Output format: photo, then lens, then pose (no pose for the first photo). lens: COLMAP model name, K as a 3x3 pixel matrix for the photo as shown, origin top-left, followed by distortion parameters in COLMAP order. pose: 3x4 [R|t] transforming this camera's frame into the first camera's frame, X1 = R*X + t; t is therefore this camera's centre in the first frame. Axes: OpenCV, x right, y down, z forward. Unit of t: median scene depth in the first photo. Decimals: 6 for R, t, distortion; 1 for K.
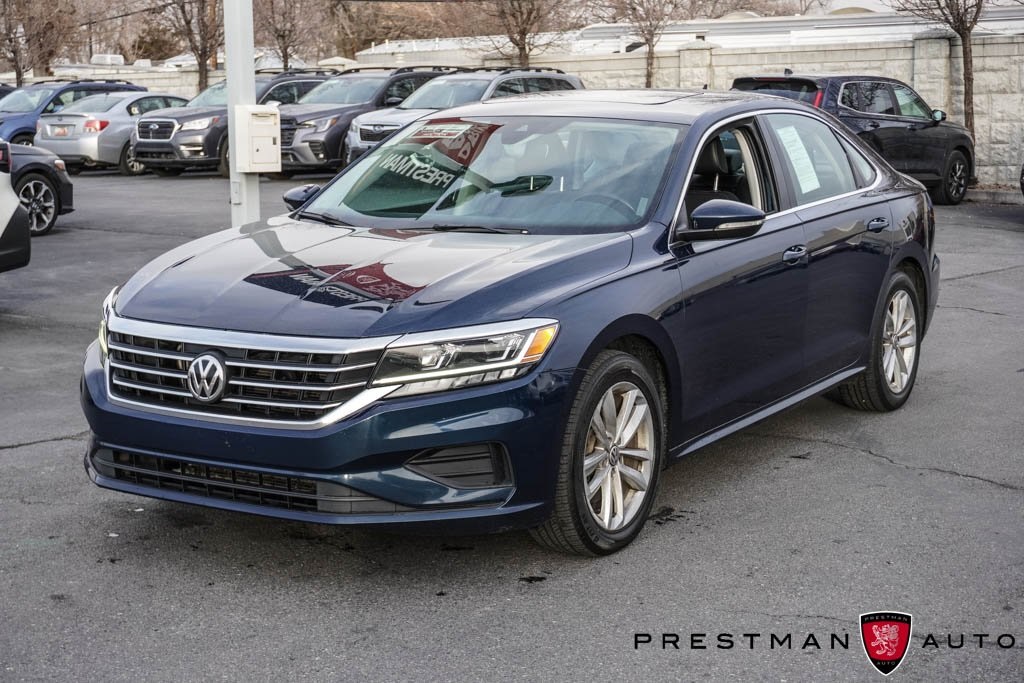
lens RADIAL K [[1718.1, 0, 511.4], [0, 1718.1, 341.3], [0, 0, 1]] dist [0.105570, 0.000000]
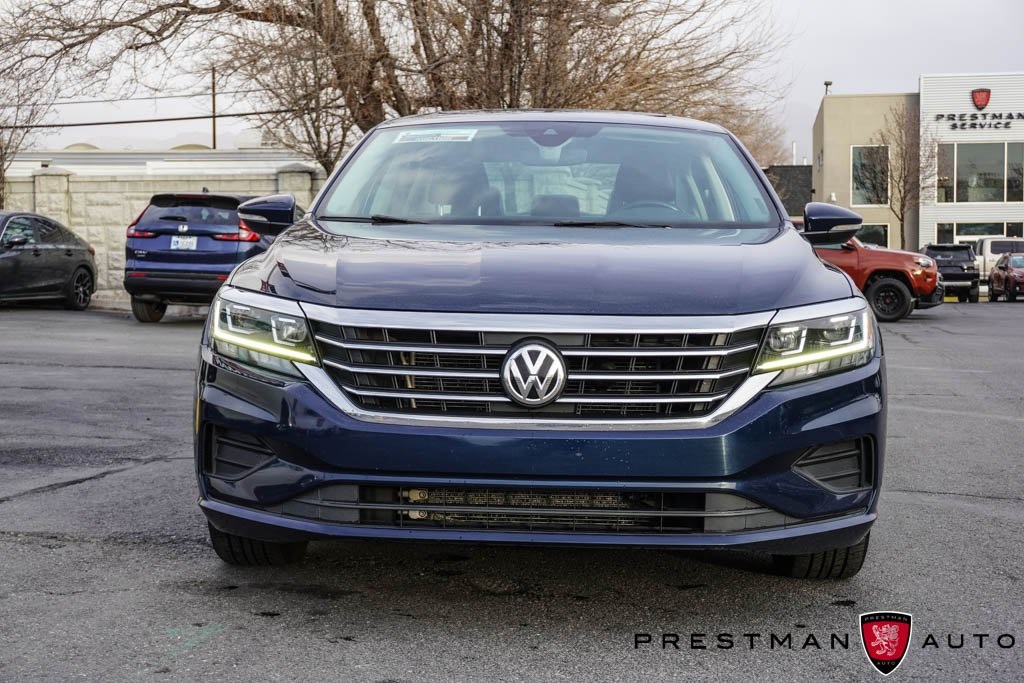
lens RADIAL K [[1555.0, 0, 511.8], [0, 1555.0, 340.0], [0, 0, 1]] dist [-0.016438, 0.000000]
pose [[0.857316, -0.008375, 0.514723, -0.520285], [0.058029, 0.995067, -0.080462, 0.058905], [-0.511510, 0.098851, 0.853572, 0.395719]]
